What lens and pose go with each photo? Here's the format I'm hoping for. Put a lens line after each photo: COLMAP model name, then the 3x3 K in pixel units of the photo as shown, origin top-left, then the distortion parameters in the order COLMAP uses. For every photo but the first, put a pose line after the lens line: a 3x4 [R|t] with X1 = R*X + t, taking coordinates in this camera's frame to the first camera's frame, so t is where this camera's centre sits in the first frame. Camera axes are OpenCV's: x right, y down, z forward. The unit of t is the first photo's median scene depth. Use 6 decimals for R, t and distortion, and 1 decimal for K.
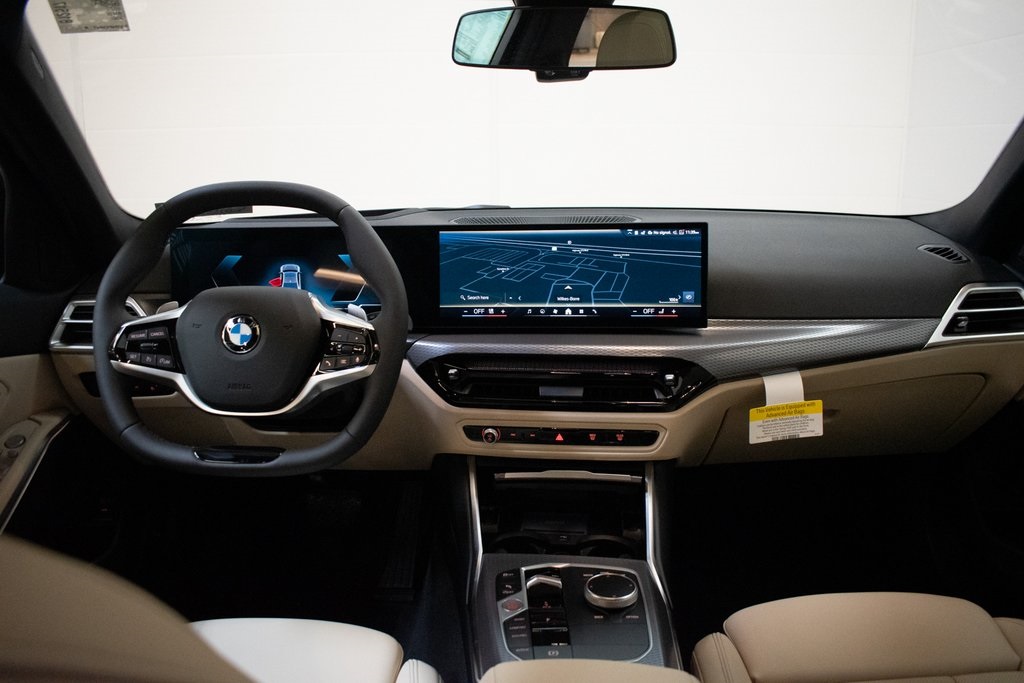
lens RADIAL K [[787.0, 0, 512.0], [0, 787.0, 341.5], [0, 0, 1]] dist [-0.108393, 0.007828]
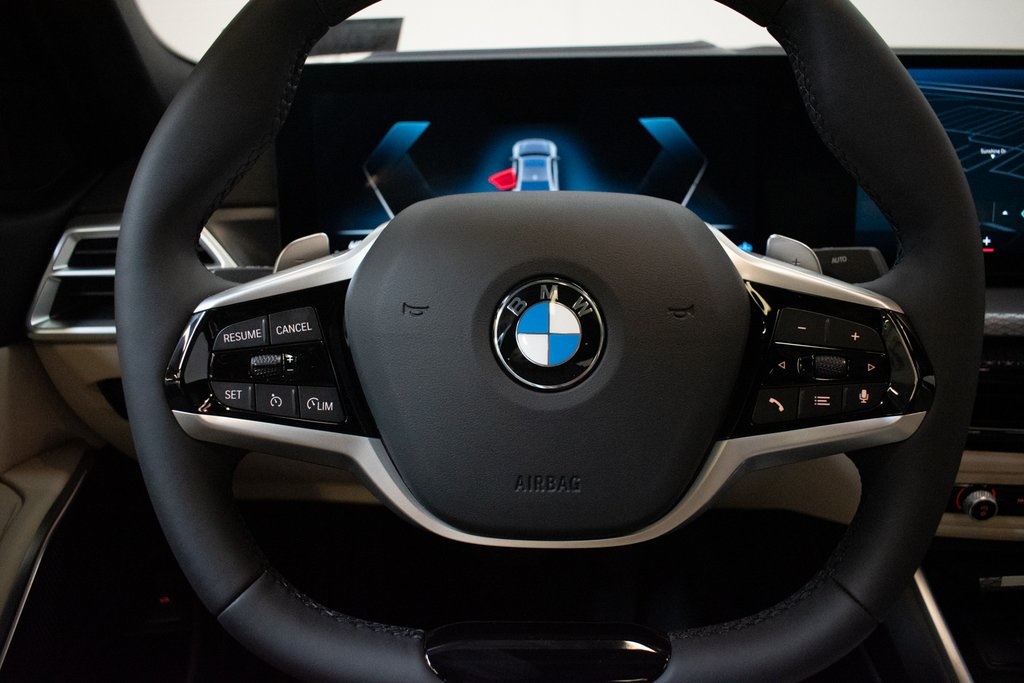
lens RADIAL K [[787.0, 0, 512.0], [0, 787.0, 341.5], [0, 0, 1]] dist [-0.108393, 0.007828]
pose [[0.999361, -0.009861, -0.034348, -0.323231], [0.014377, 0.990903, 0.133806, -0.048545], [0.032716, -0.134214, 0.990412, 0.595885]]
